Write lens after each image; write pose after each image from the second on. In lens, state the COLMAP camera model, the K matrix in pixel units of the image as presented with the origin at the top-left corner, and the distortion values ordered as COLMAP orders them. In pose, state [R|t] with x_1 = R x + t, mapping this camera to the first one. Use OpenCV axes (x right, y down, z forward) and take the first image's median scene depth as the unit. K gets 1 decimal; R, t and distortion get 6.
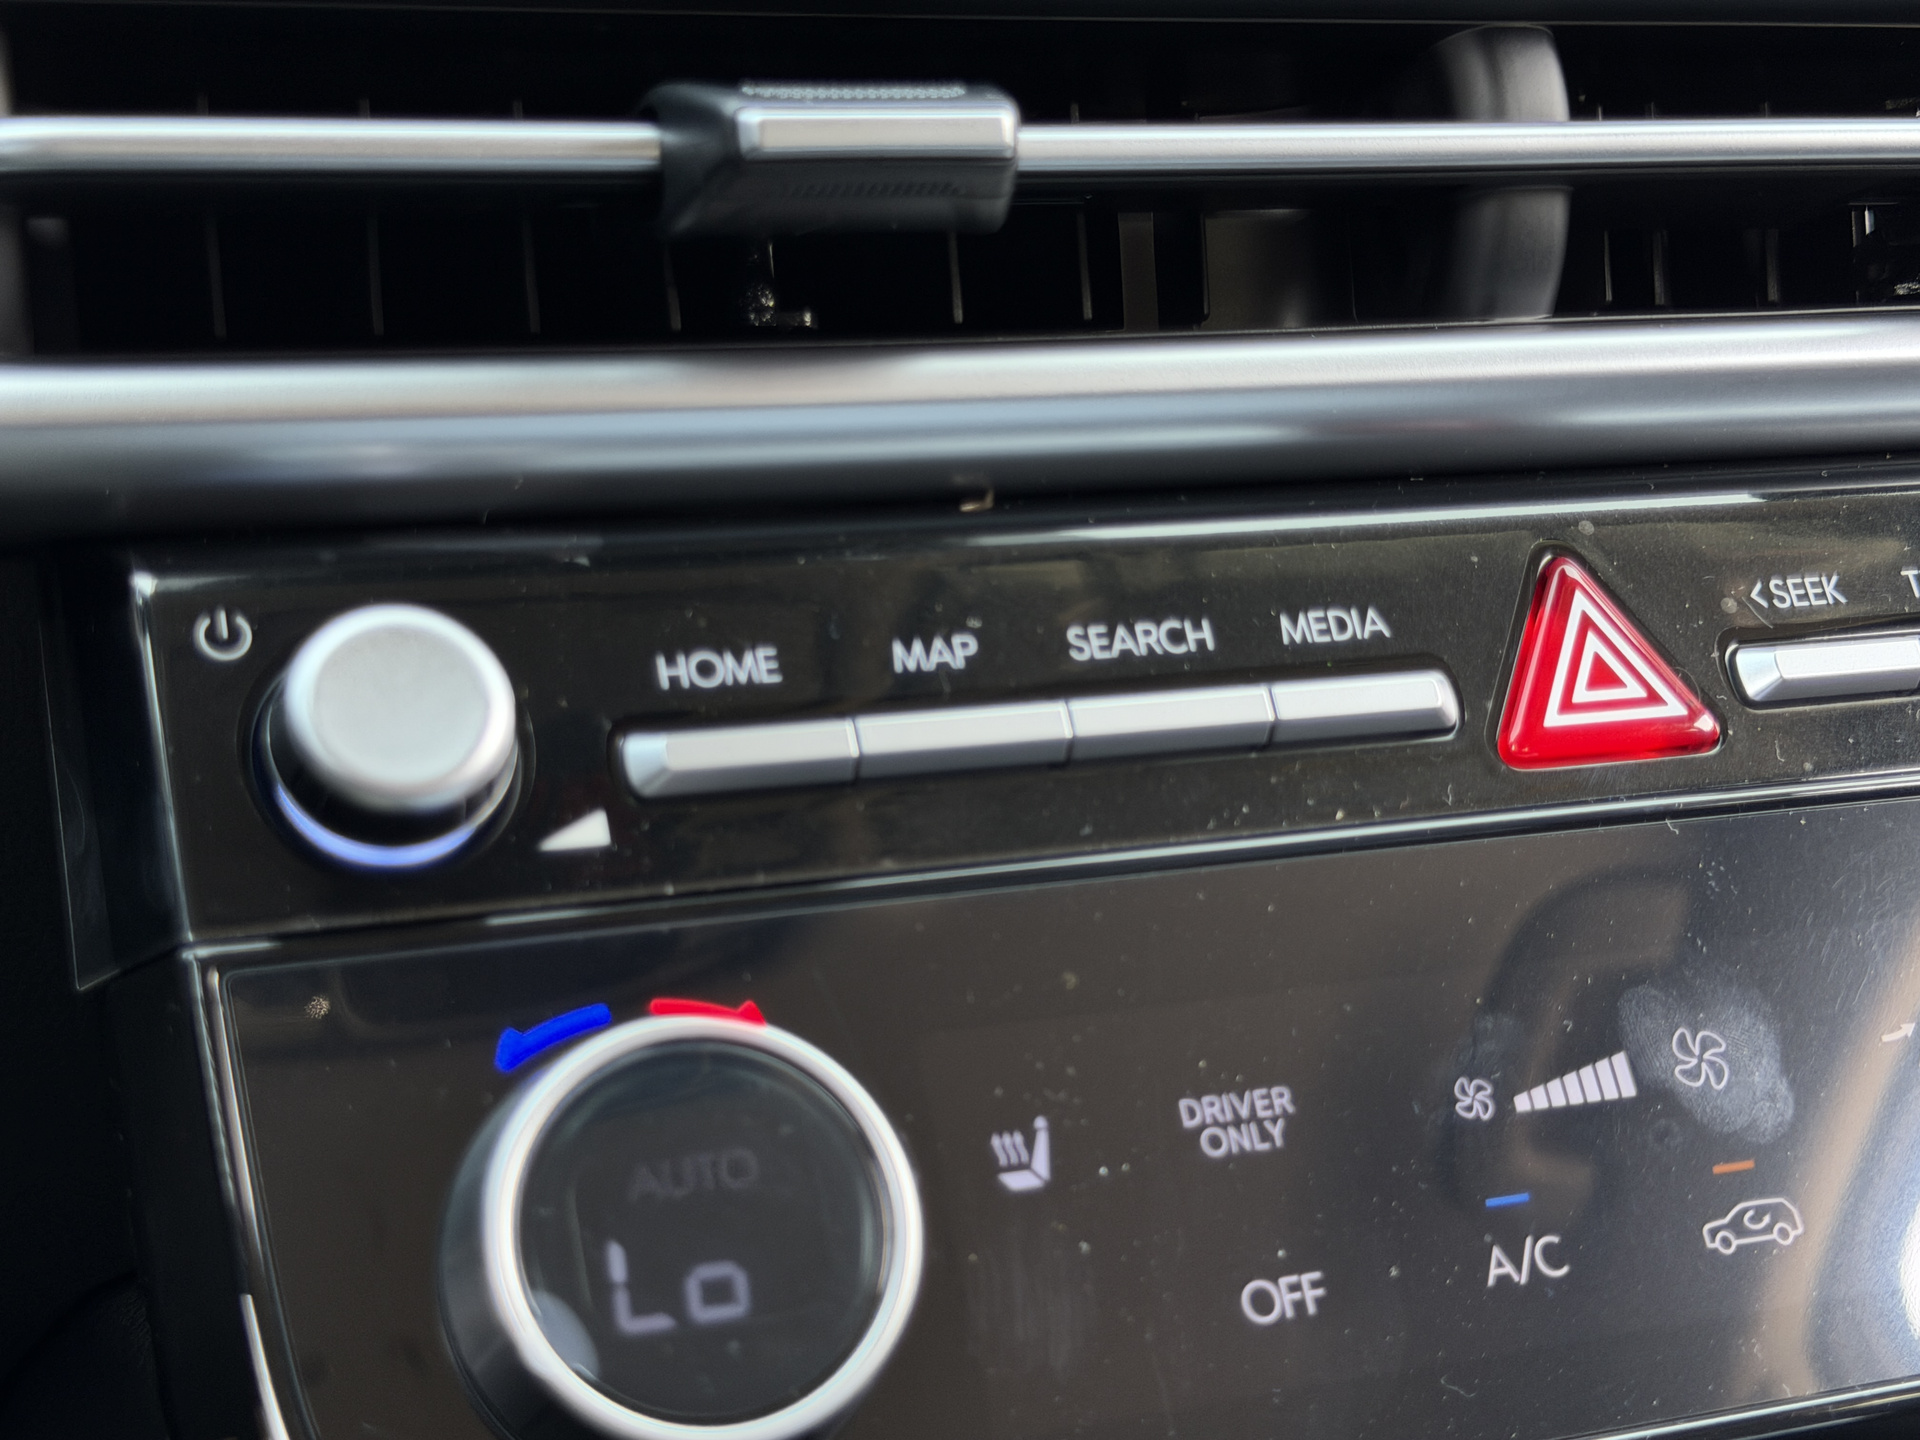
lens RADIAL K [[2906.0, 0, 955.5], [0, 2906.0, 714.3], [0, 0, 1]] dist [0.113009, 0.000000]
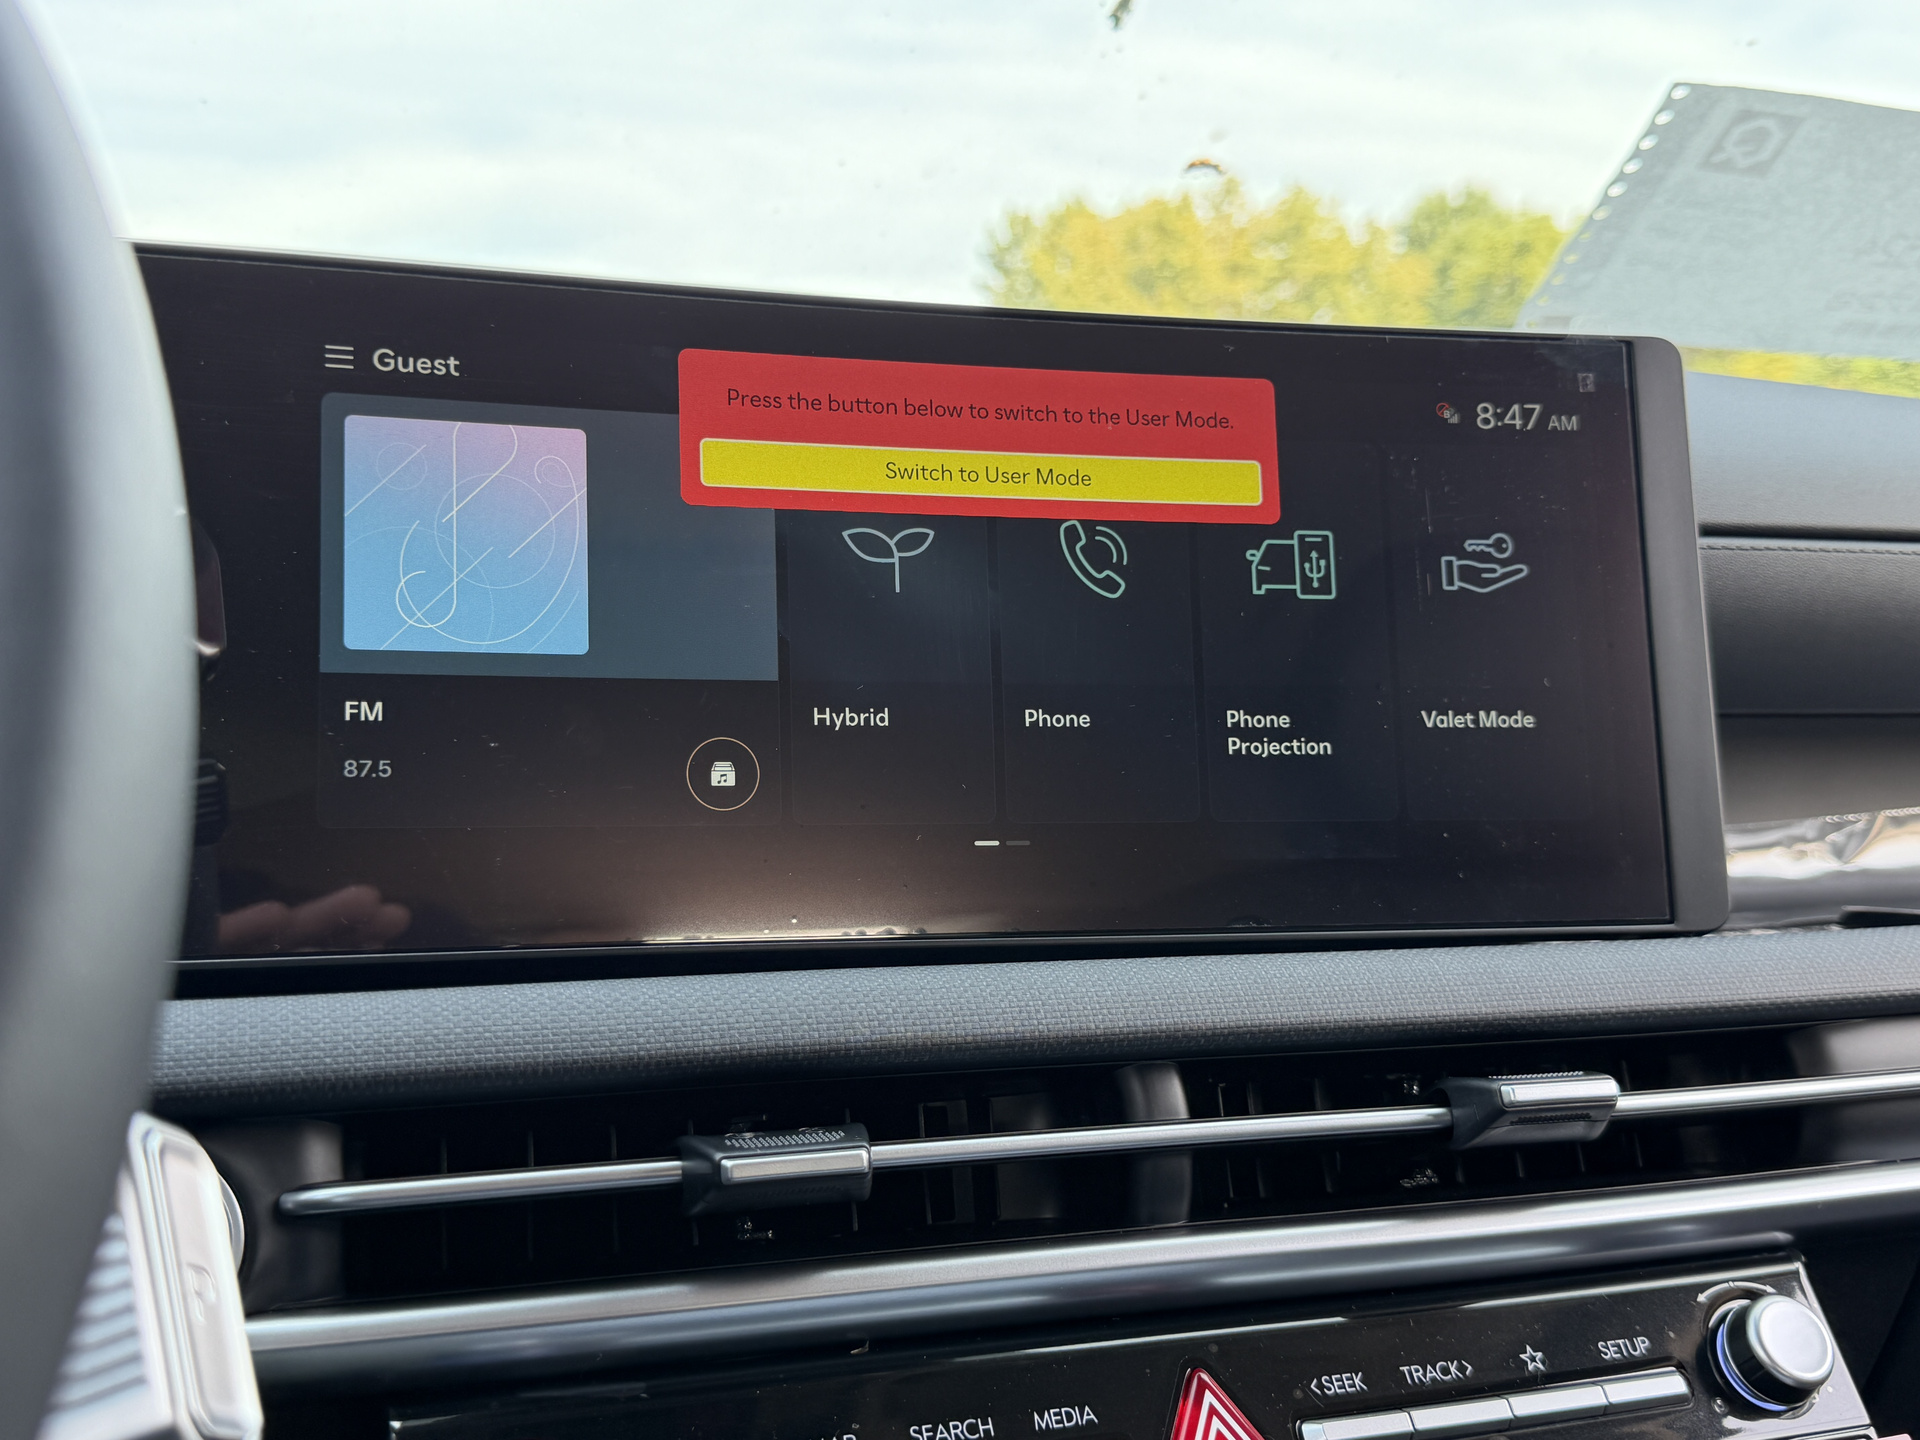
lens RADIAL K [[2027.1, 0, 947.9], [0, 2027.1, 715.8], [0, 0, 1]] dist [0.073379, 0.000000]
pose [[0.999748, -0.018981, -0.011952, 0.085057], [0.015204, 0.965212, -0.261025, -0.122854], [0.016491, 0.260777, 0.965258, -0.317431]]
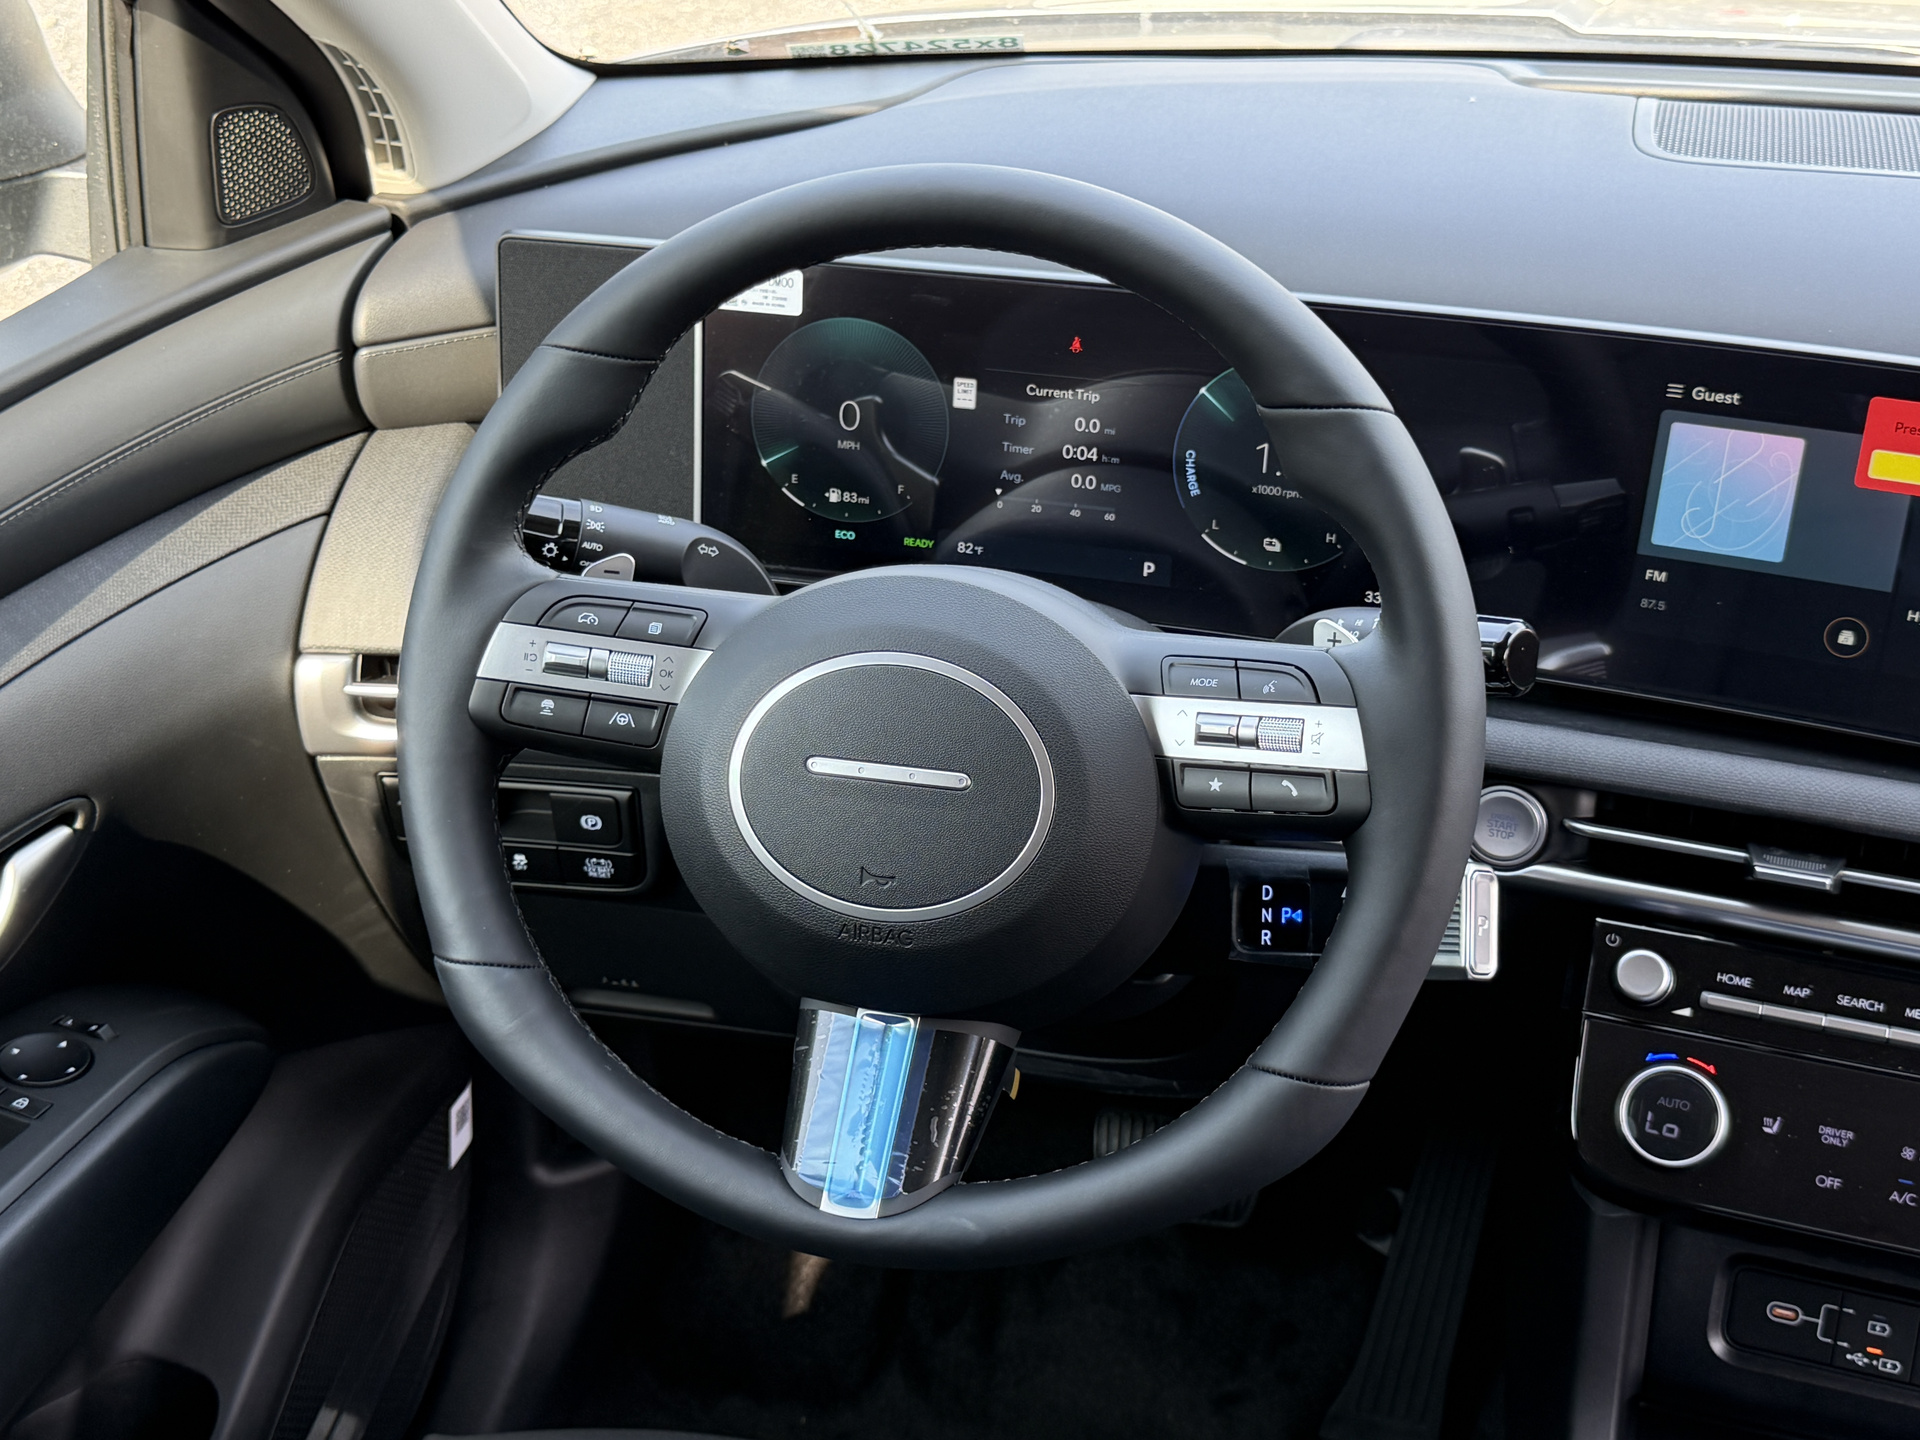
lens RADIAL K [[2405.2, 0, 942.2], [0, 2405.2, 742.1], [0, 0, 1]] dist [0.068652, 0.000000]
pose [[0.751423, 0.282014, -0.596516, 0.942383], [-0.157173, 0.954538, 0.253287, -0.948082], [0.640828, -0.096570, 0.761587, -2.073745]]
